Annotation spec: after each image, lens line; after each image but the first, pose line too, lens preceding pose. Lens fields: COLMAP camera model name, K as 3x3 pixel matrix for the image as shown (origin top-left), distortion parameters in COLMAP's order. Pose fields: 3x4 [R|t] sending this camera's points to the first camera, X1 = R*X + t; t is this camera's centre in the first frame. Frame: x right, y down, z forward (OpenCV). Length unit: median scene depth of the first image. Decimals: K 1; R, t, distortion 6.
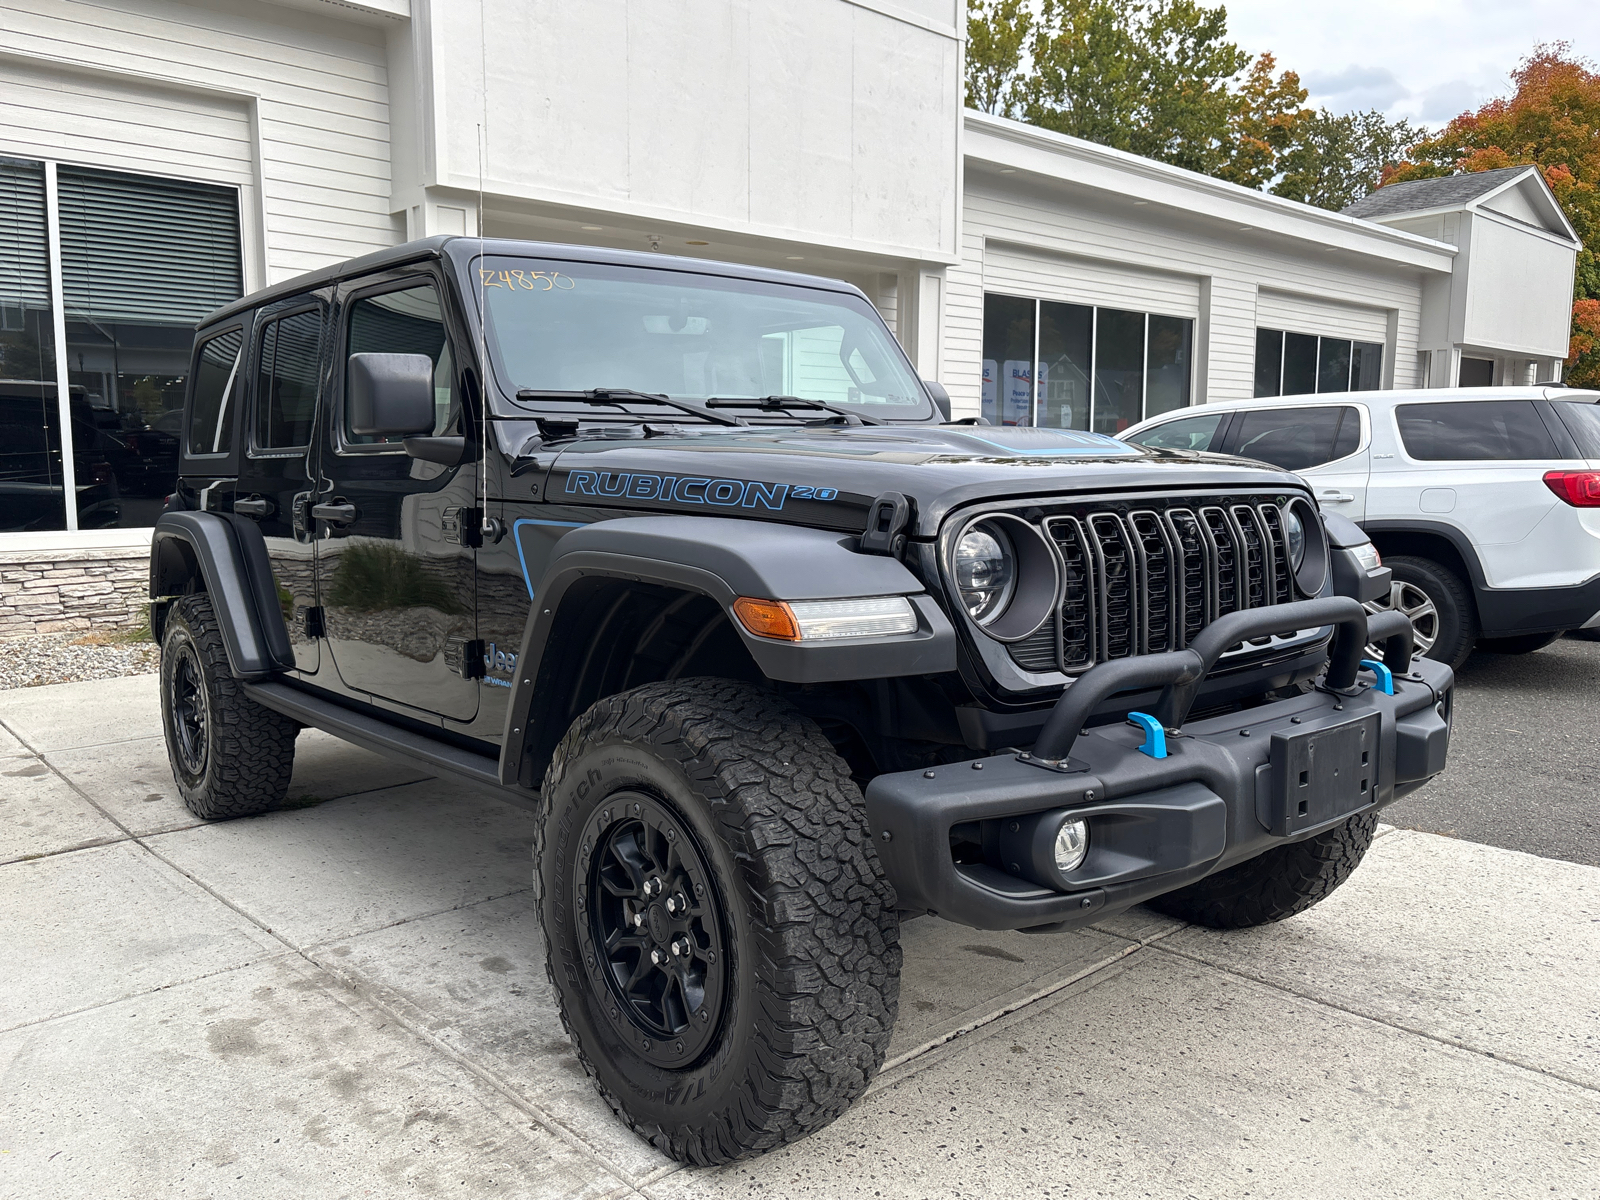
lens RADIAL K [[1222.3, 0, 800.8], [0, 1222.3, 593.2], [0, 0, 1]] dist [0.072095, -0.088551]
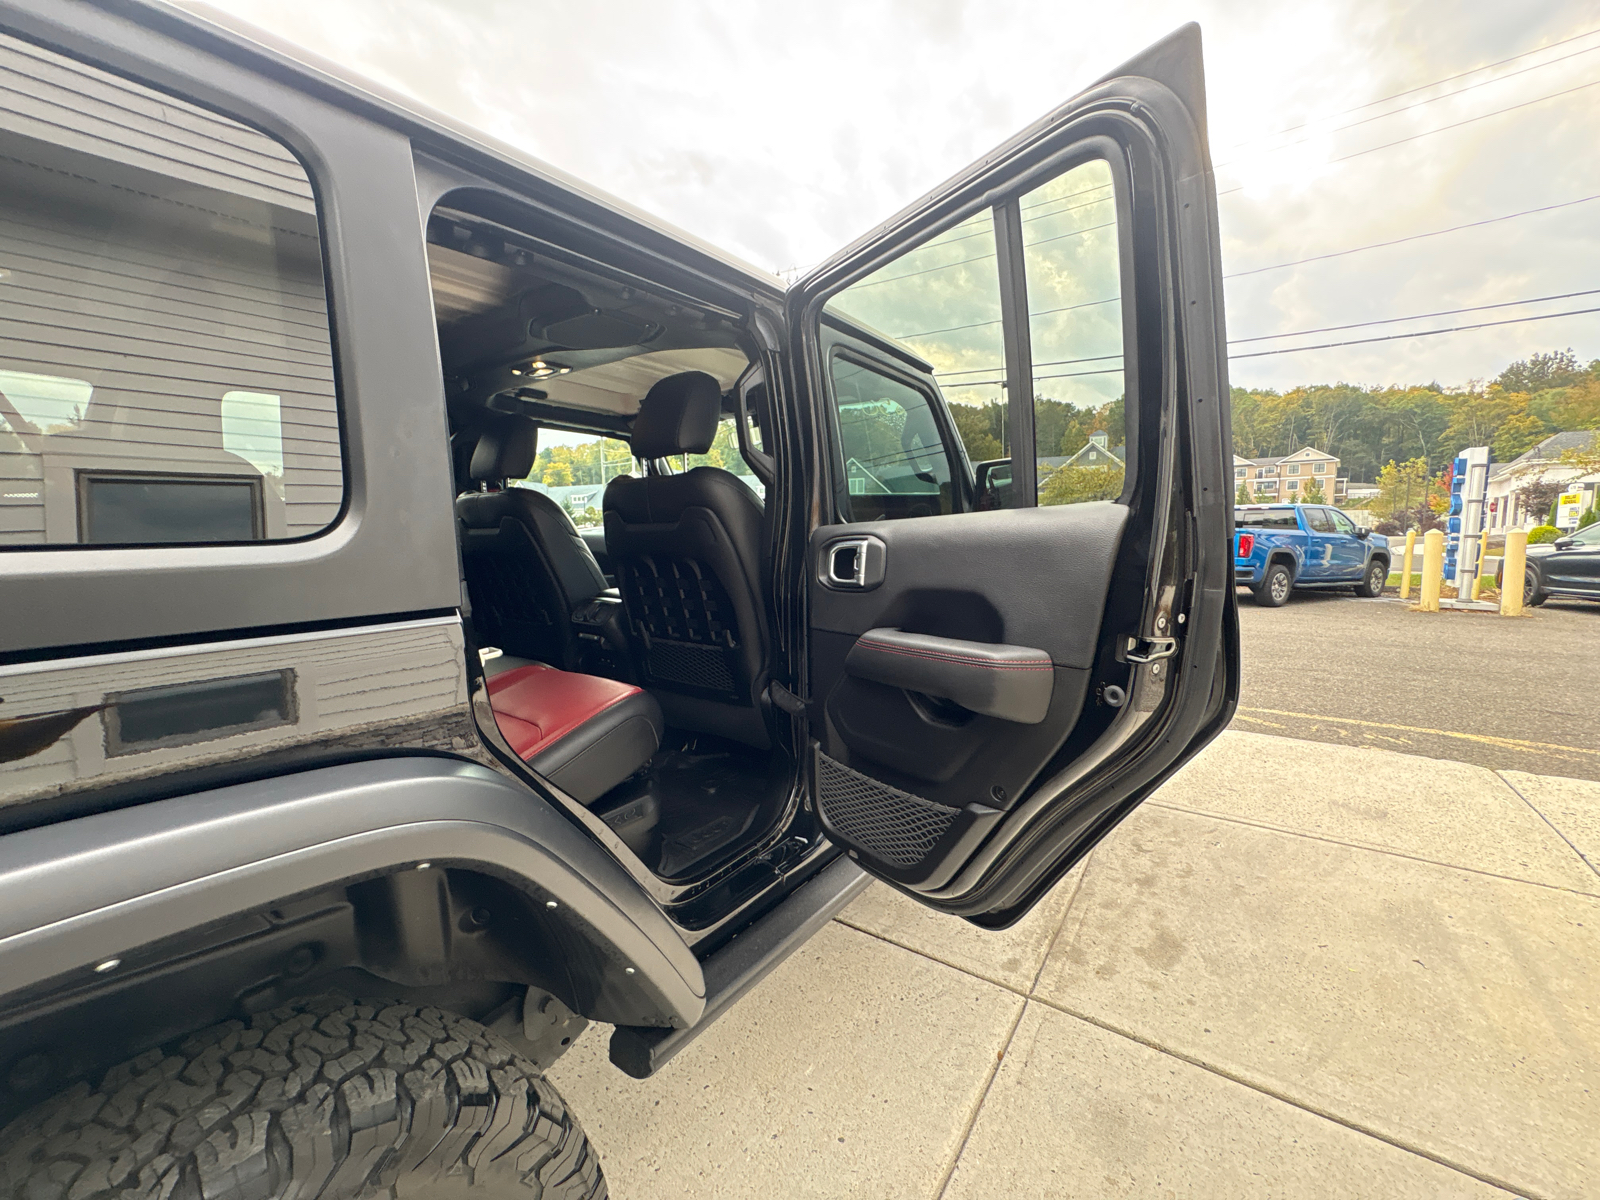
lens RADIAL K [[639.0, 0, 797.7], [0, 639.0, 597.3], [0, 0, 1]] dist [0.000969, 0.000103]
pose [[-0.215528, -0.090713, 0.972275, -0.866485], [0.117971, 0.985964, 0.118141, -0.143653], [-0.969345, 0.140163, -0.201802, 1.247401]]
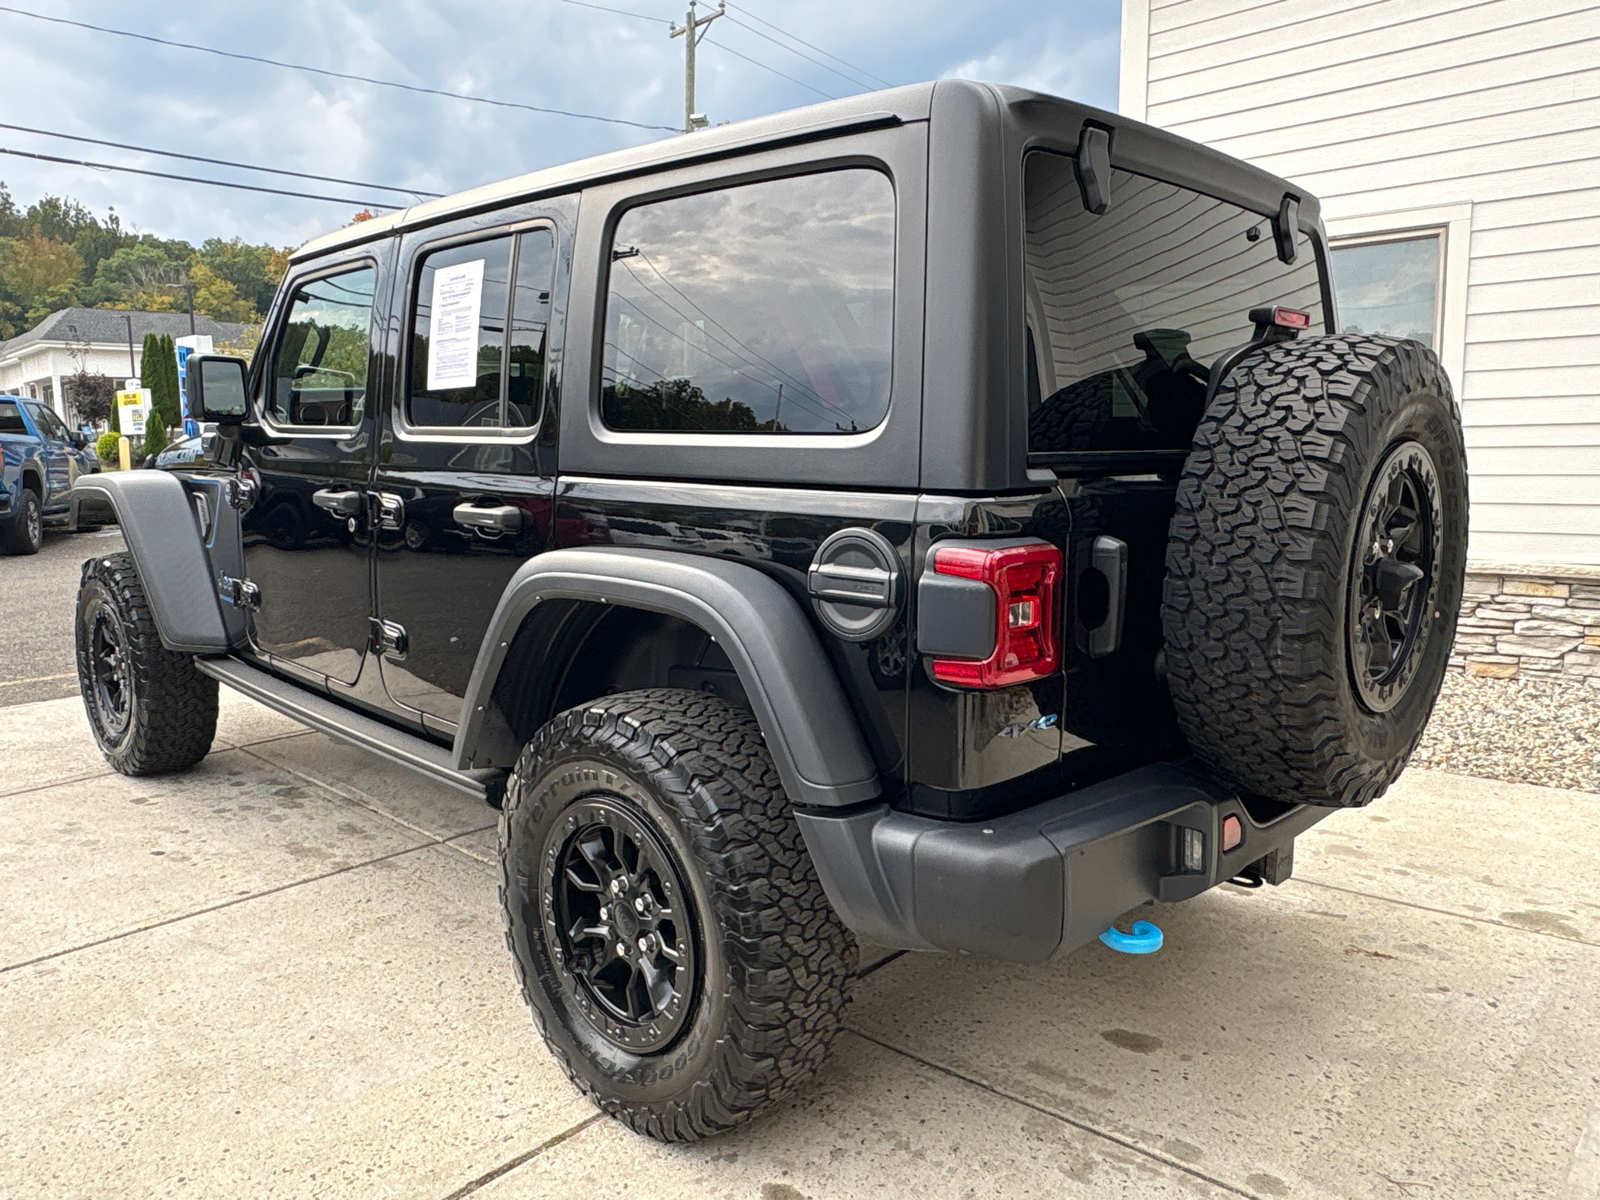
lens RADIAL K [[1162.1, 0, 796.0], [0, 1162.1, 598.9], [0, 0, 1]] dist [-0.001549, 0.004072]
pose [[-0.994275, 0.023906, -0.104144, -0.277707], [-0.003118, 0.967745, 0.251913, -0.274413], [0.106807, 0.250795, -0.962130, 2.394379]]
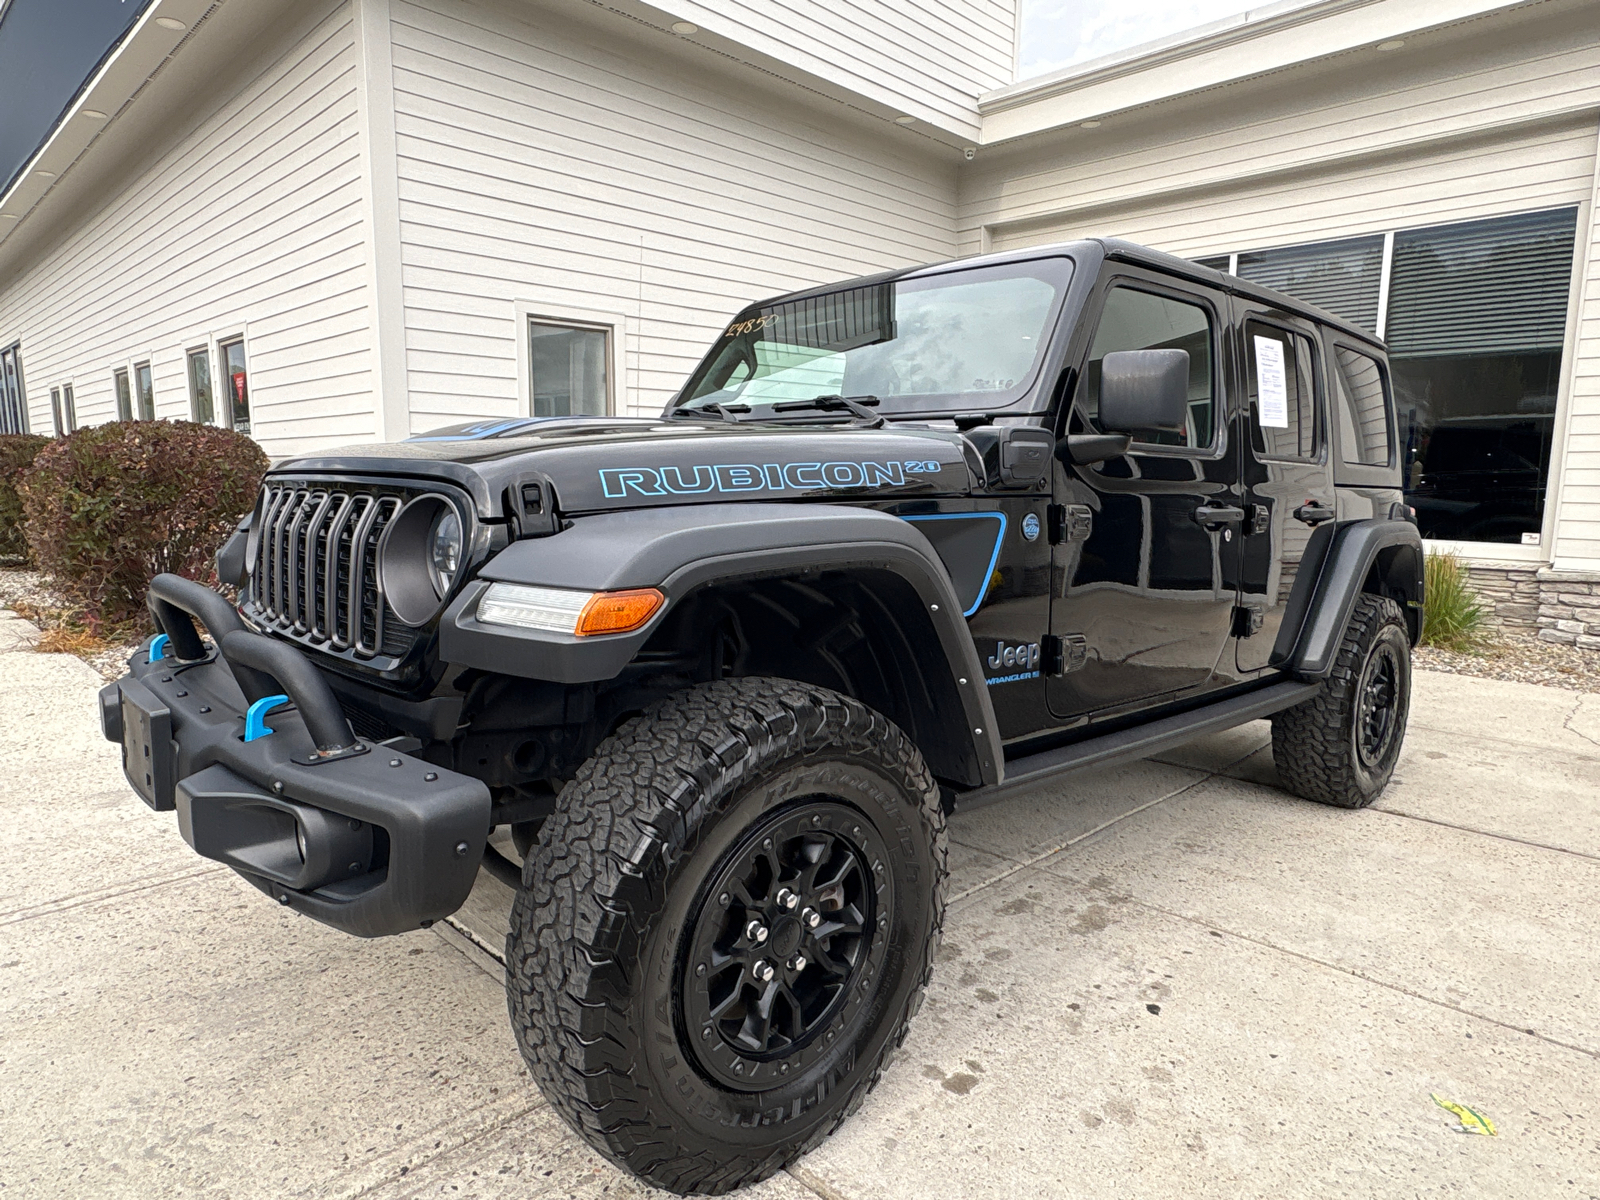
lens RADIAL K [[954.4, 0, 800.0], [0, 954.4, 600.0], [0, 0, 1]] dist [-0.000169, 0.001320]
pose [[0.060604, 0.136588, -0.988772, 0.831802], [-0.128292, 0.983443, 0.127988, -0.097903], [0.989883, 0.119095, 0.077124, 0.989208]]
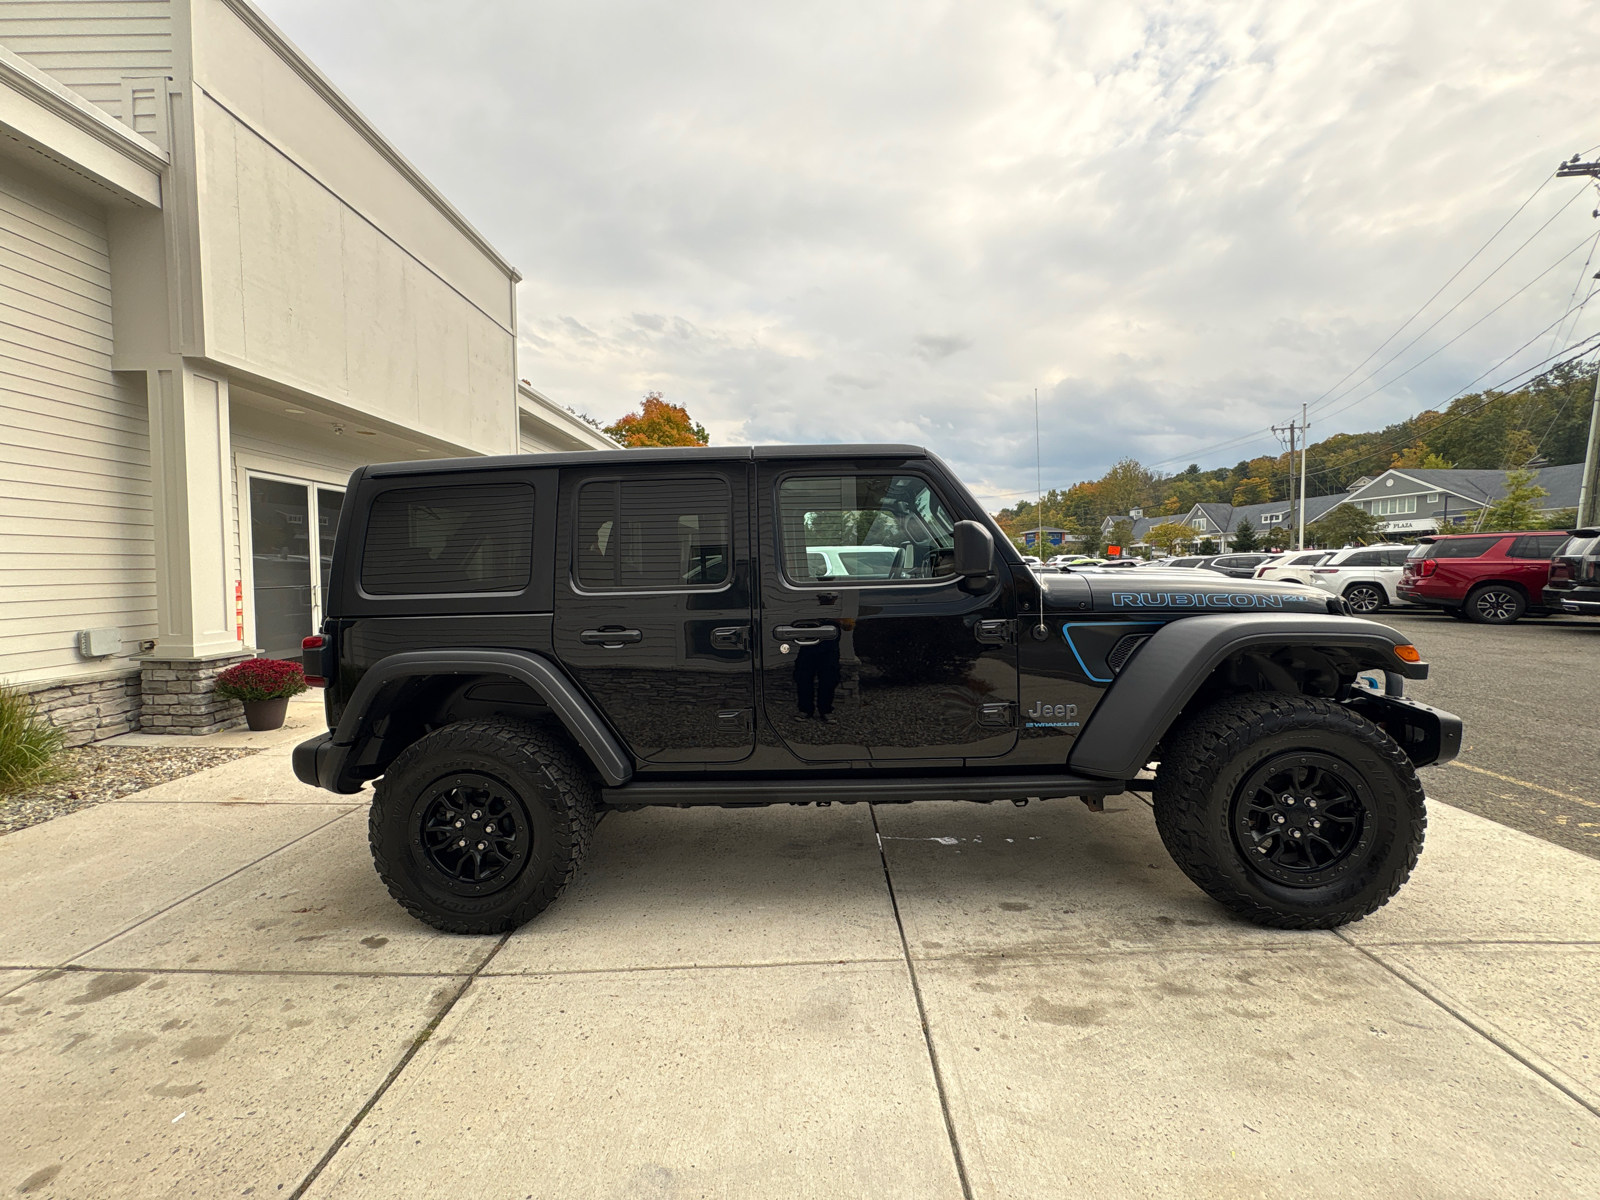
lens RADIAL K [[639.0, 0, 797.7], [0, 639.0, 597.3], [0, 0, 1]] dist [0.000969, 0.000103]
pose [[0.691434, -0.040843, 0.721284, -0.960483], [0.096245, 0.994709, -0.035936, -0.085546], [-0.716000, 0.094268, 0.691706, 0.566020]]
